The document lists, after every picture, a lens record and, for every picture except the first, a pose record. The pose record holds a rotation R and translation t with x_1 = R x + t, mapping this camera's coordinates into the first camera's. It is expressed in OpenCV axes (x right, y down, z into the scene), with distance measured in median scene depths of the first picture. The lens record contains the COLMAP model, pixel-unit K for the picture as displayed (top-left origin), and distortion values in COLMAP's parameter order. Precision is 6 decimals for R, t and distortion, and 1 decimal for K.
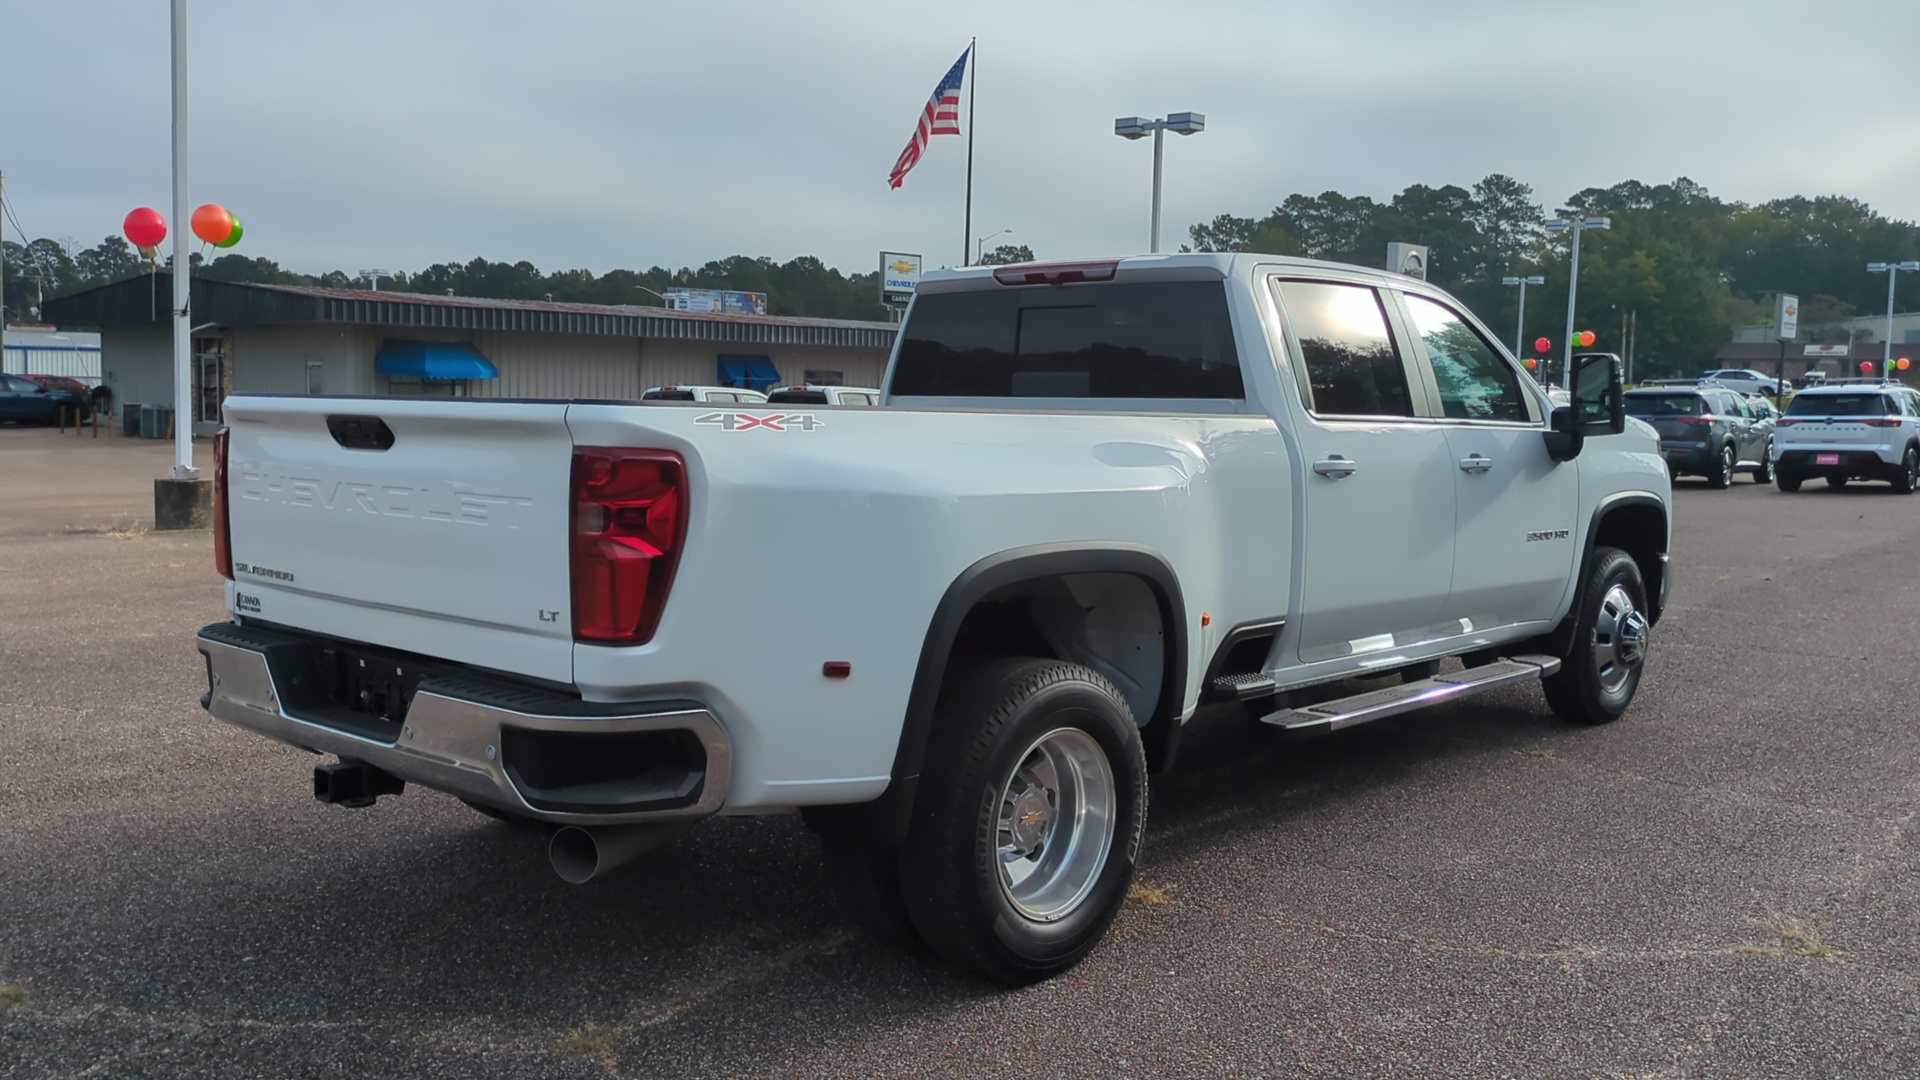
lens RADIAL K [[1632.3, 0, 960.0], [0, 1632.3, 540.0], [0, 0, 1]] dist [0.066704, -0.109639]
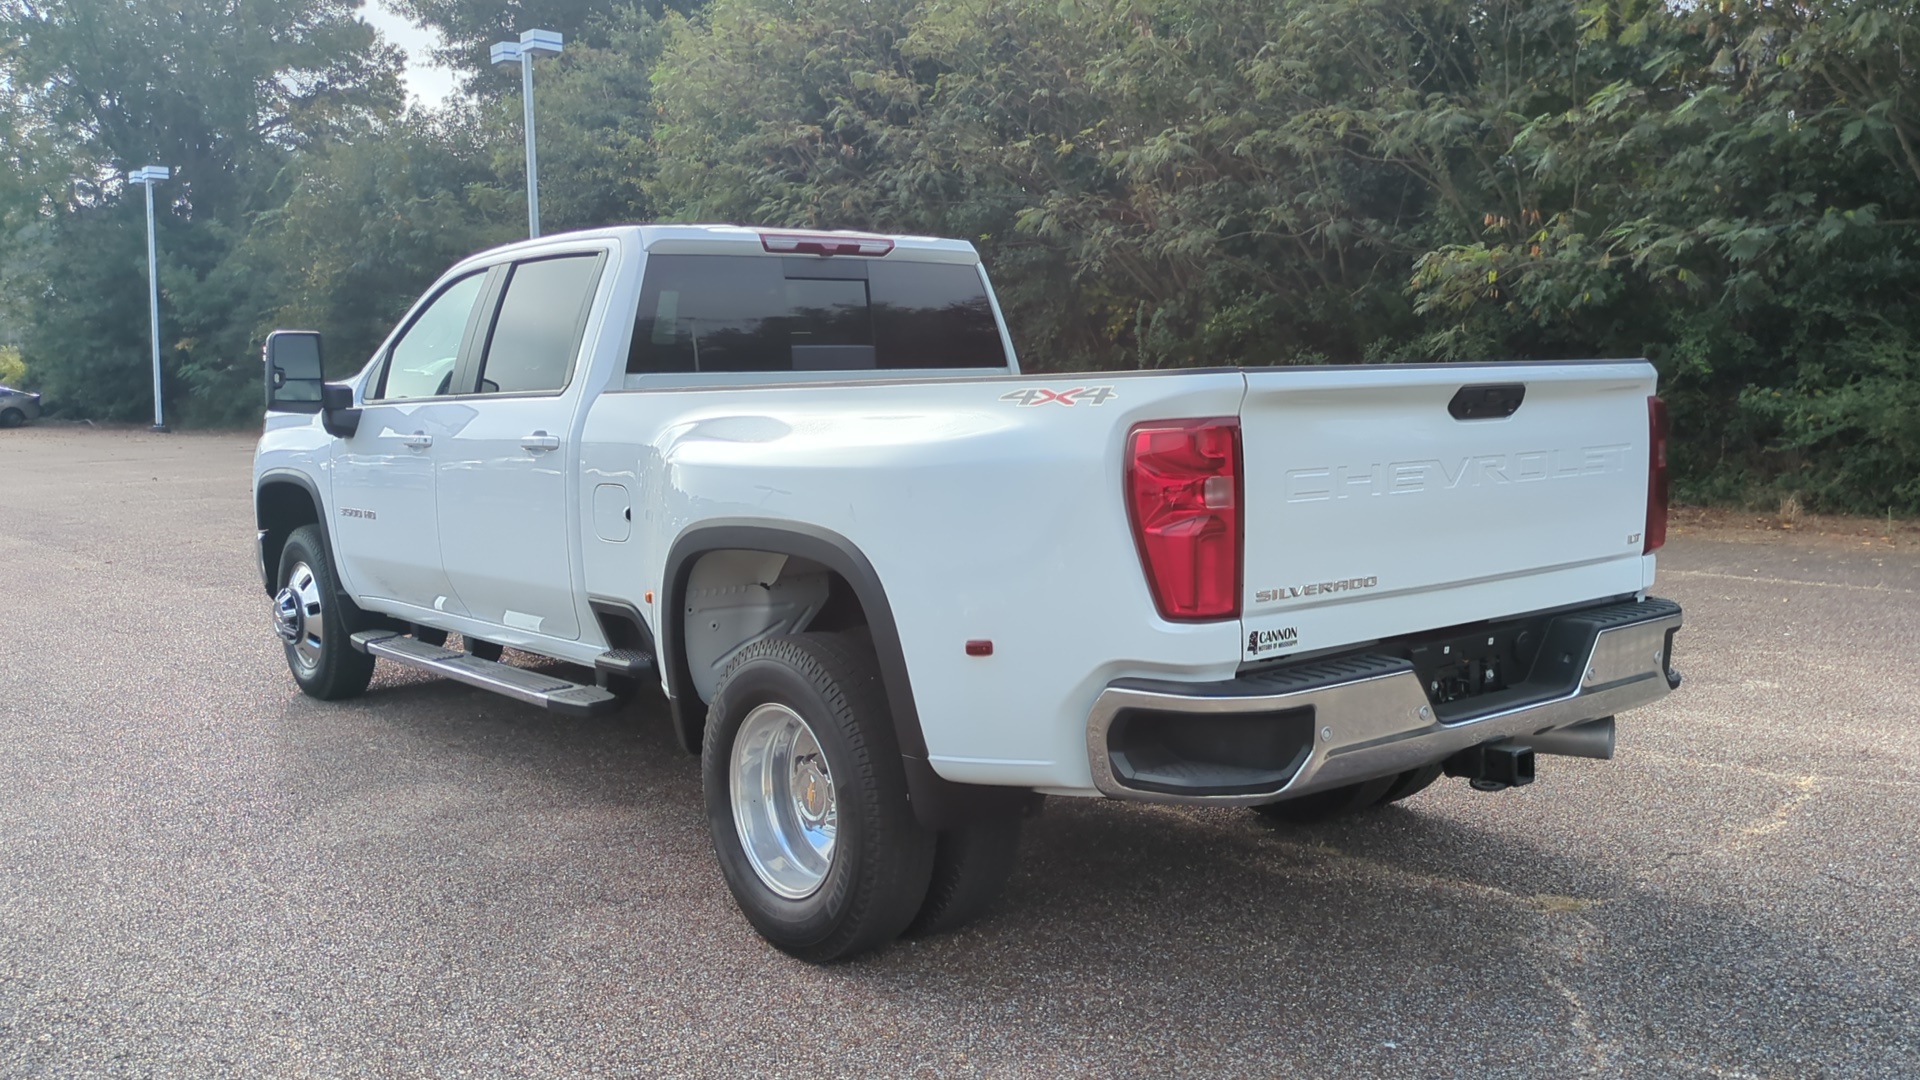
lens RADIAL K [[1632.3, 0, 960.0], [0, 1632.3, 540.0], [0, 0, 1]] dist [0.066704, -0.109639]
pose [[0.168019, -0.115381, 0.979008, -1.198235], [0.106812, 0.989410, 0.098276, -0.098801], [-0.979980, 0.088057, 0.178564, 0.997825]]
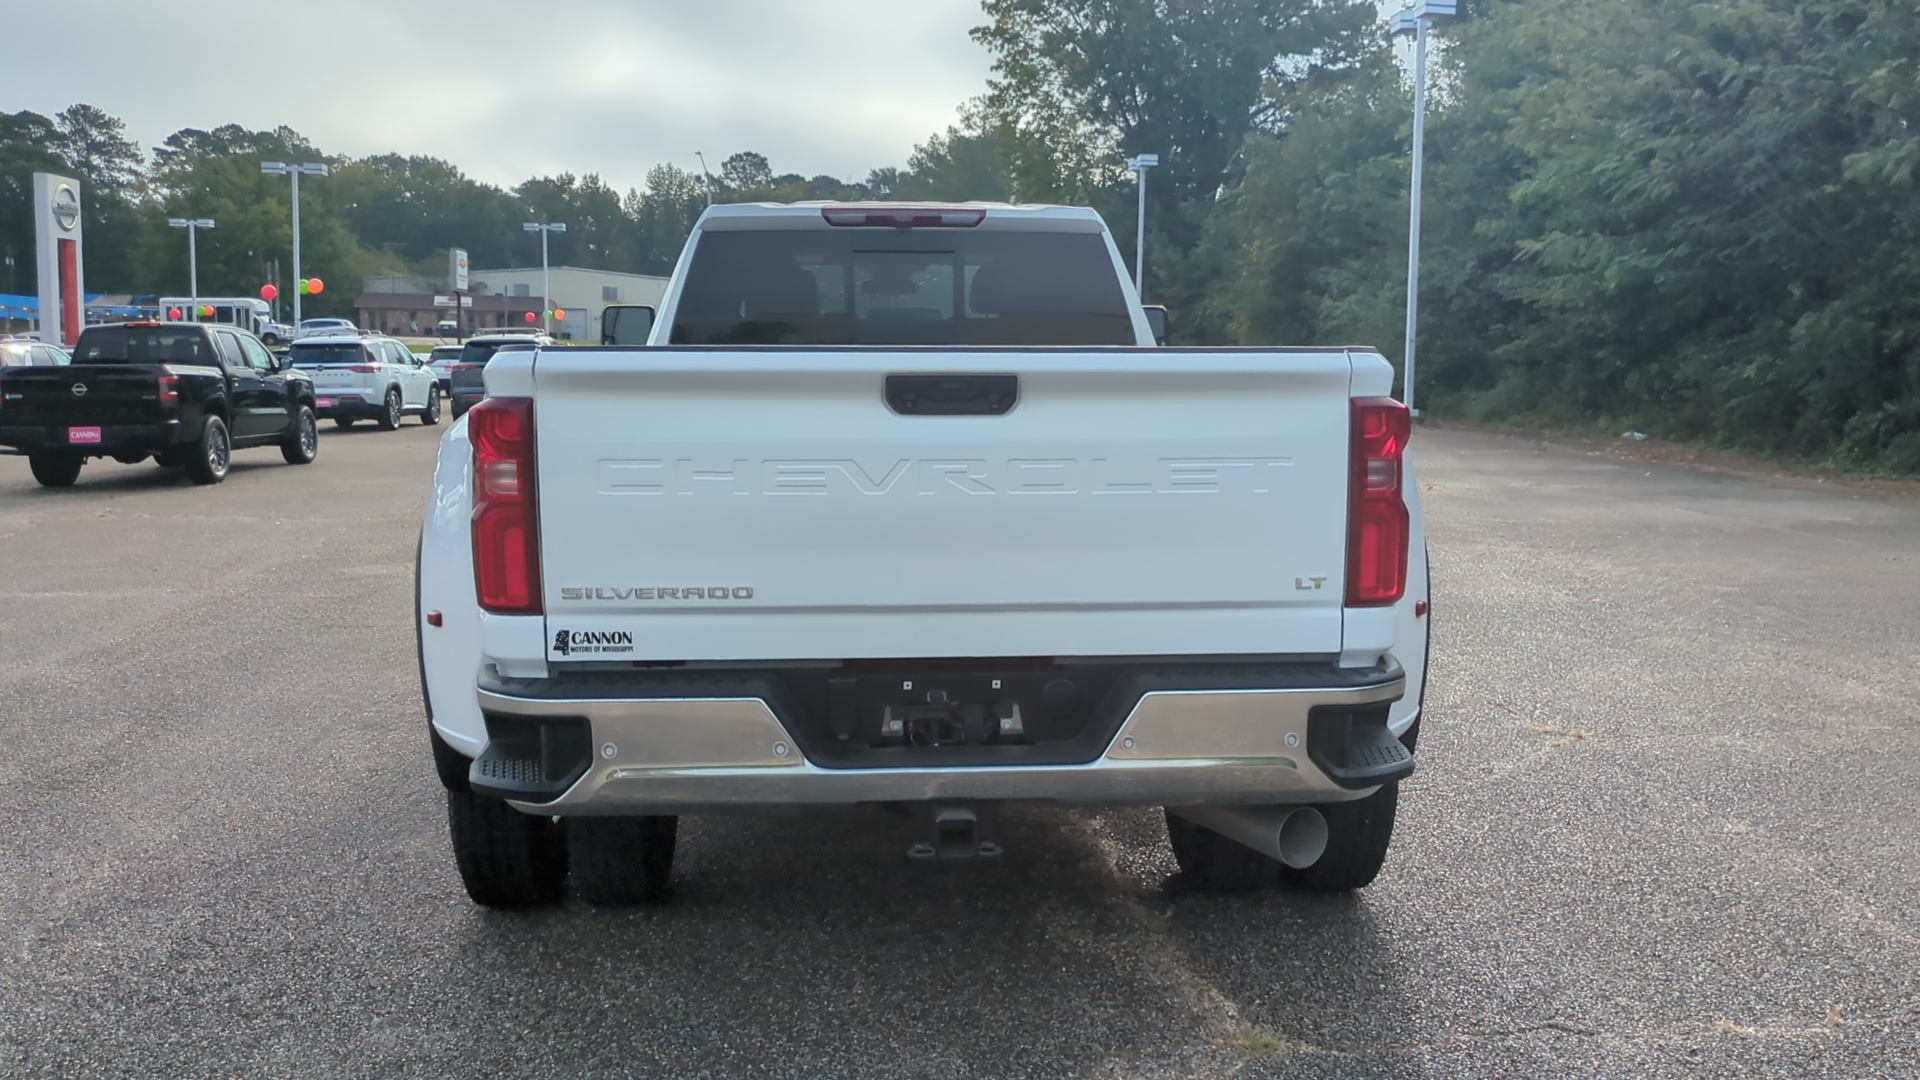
lens RADIAL K [[1632.3, 0, 960.0], [0, 1632.3, 540.0], [0, 0, 1]] dist [0.066704, -0.109639]
pose [[0.700722, -0.091909, 0.707489, -0.815217], [0.070014, 0.995739, 0.060011, -0.037106], [-0.709991, 0.007483, 0.704171, 0.386224]]
